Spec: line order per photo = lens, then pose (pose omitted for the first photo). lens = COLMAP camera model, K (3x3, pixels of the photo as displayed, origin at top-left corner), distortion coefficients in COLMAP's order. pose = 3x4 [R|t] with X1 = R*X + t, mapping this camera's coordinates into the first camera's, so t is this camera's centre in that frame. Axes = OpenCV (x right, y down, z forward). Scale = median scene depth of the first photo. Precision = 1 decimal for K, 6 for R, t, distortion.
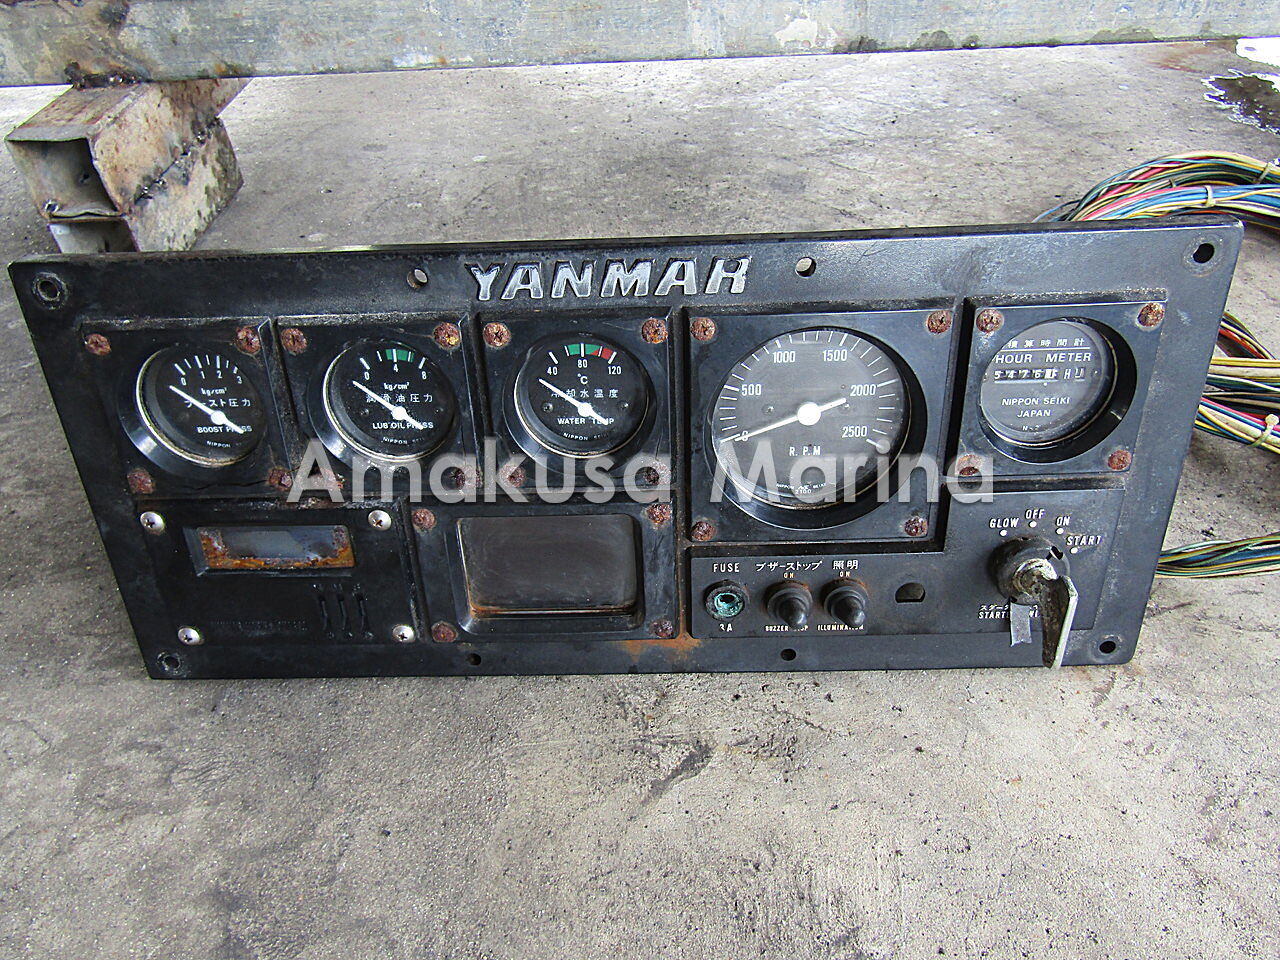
lens RADIAL K [[937.9, 0, 640.0], [0, 937.9, 480.0], [0, 0, 1]] dist [-0.005899, 0.006138]
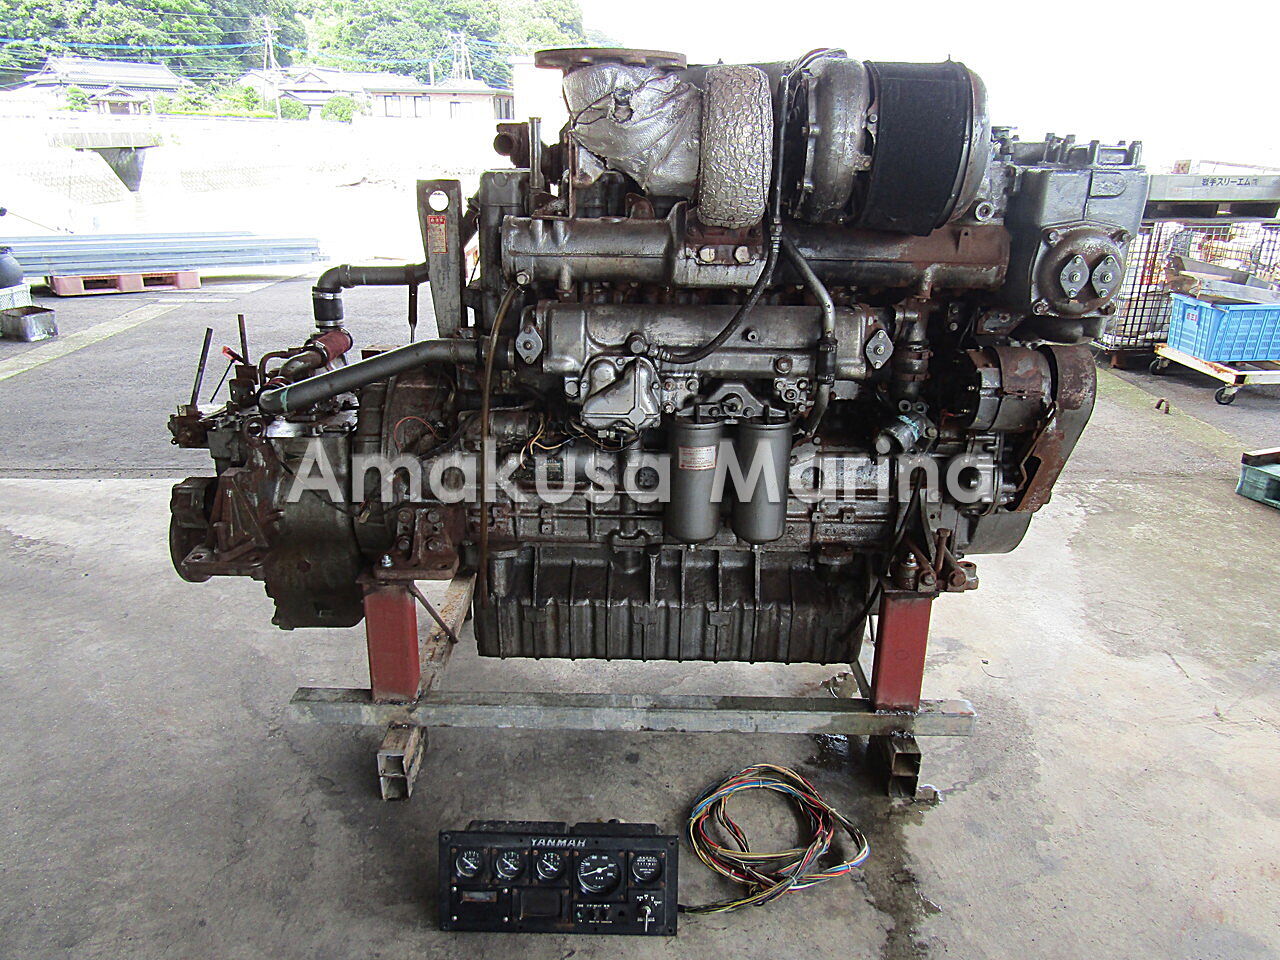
lens RADIAL K [[937.9, 0, 640.0], [0, 937.9, 480.0], [0, 0, 1]] dist [-0.005899, 0.006138]
pose [[0.998566, 0.050591, 0.017516, 0.184698], [-0.041243, 0.935533, -0.350824, -0.237989], [-0.034135, 0.349598, 0.936278, -3.711212]]
